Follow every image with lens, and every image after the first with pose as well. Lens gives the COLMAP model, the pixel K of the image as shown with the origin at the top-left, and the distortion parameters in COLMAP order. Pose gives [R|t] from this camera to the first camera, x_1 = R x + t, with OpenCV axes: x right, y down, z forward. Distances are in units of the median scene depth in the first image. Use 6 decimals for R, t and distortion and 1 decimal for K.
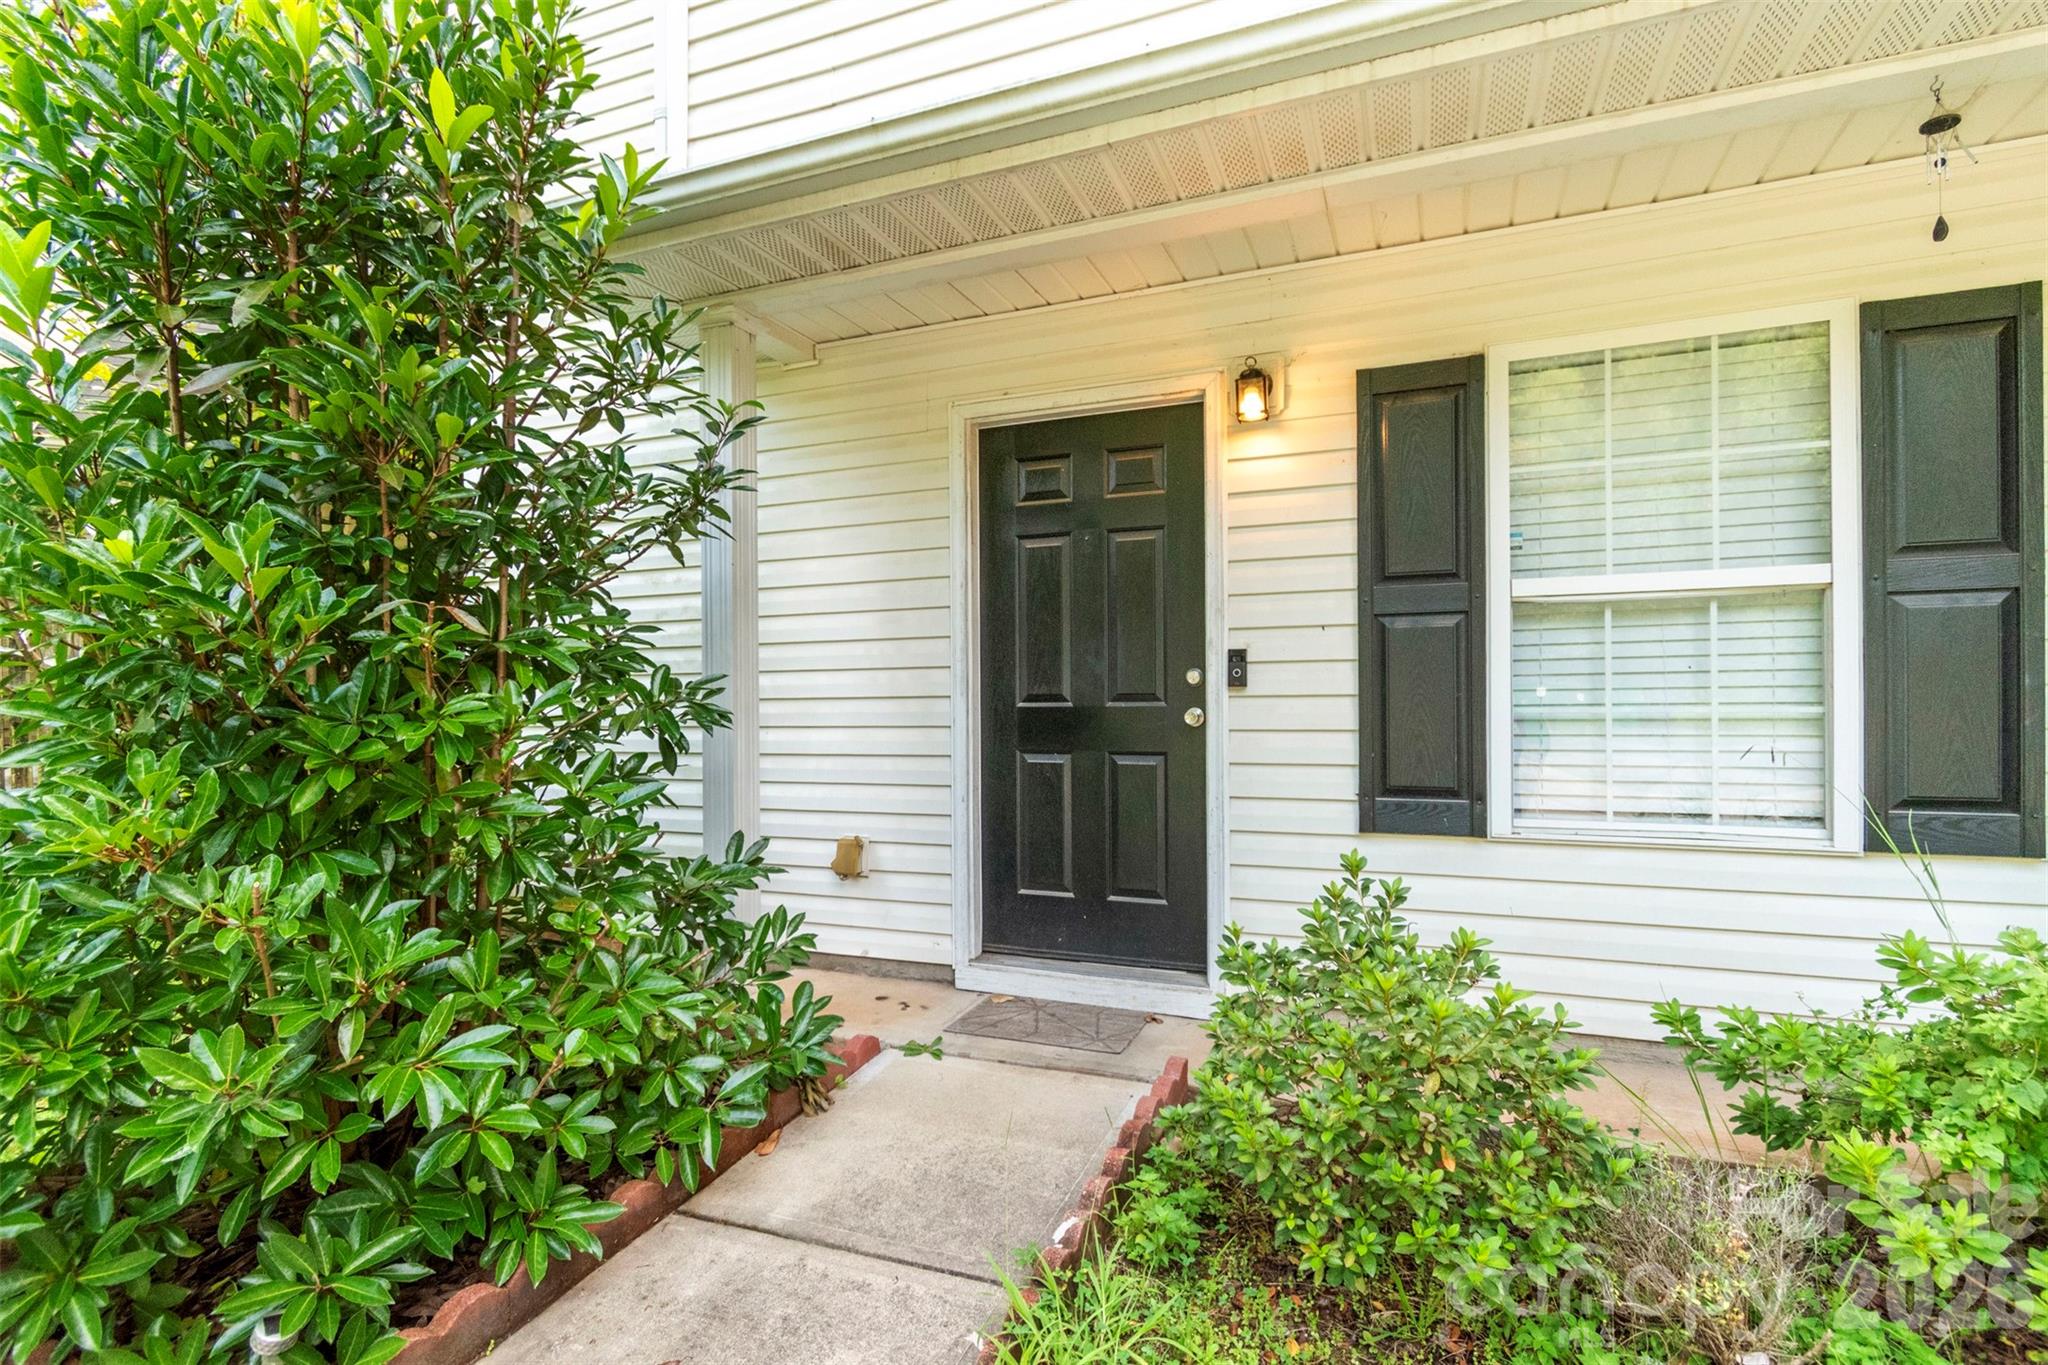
lens RADIAL K [[936.9, 0, 1037.0], [0, 936.9, 690.1], [0, 0, 1]] dist [-0.003059, -0.000432]
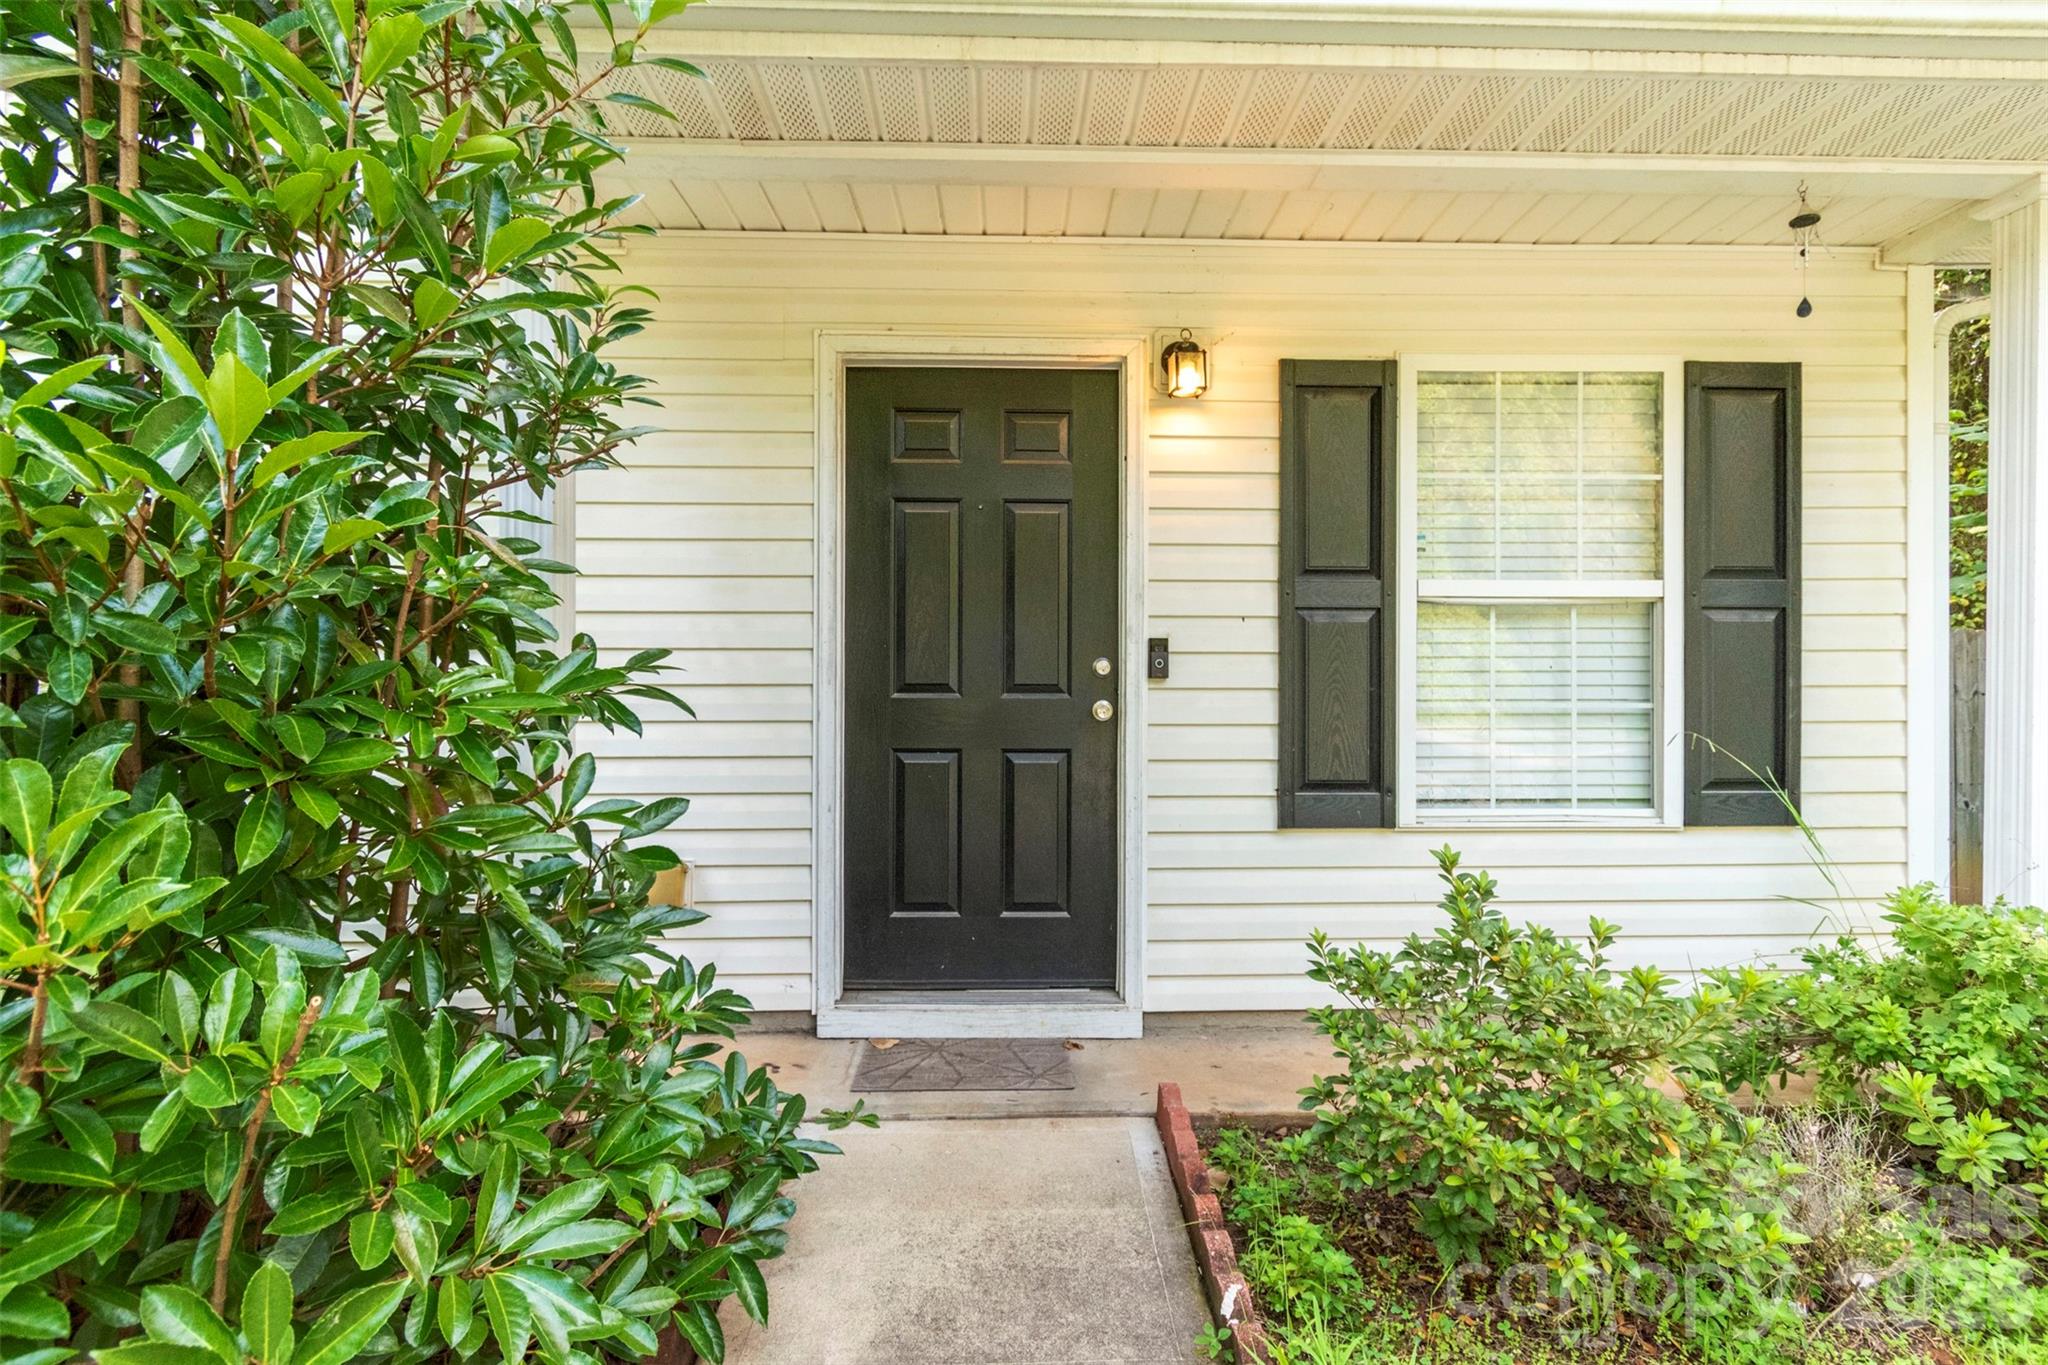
lens RADIAL K [[1008.2, 0, 1024.0], [0, 1008.2, 682.5], [0, 0, 1]] dist [0.004242, 0.000845]
pose [[0.920410, 0.013684, 0.390714, -0.315449], [-0.013686, 0.999902, -0.002779, 0.005302], [-0.390714, -0.002790, 0.920508, 0.127752]]
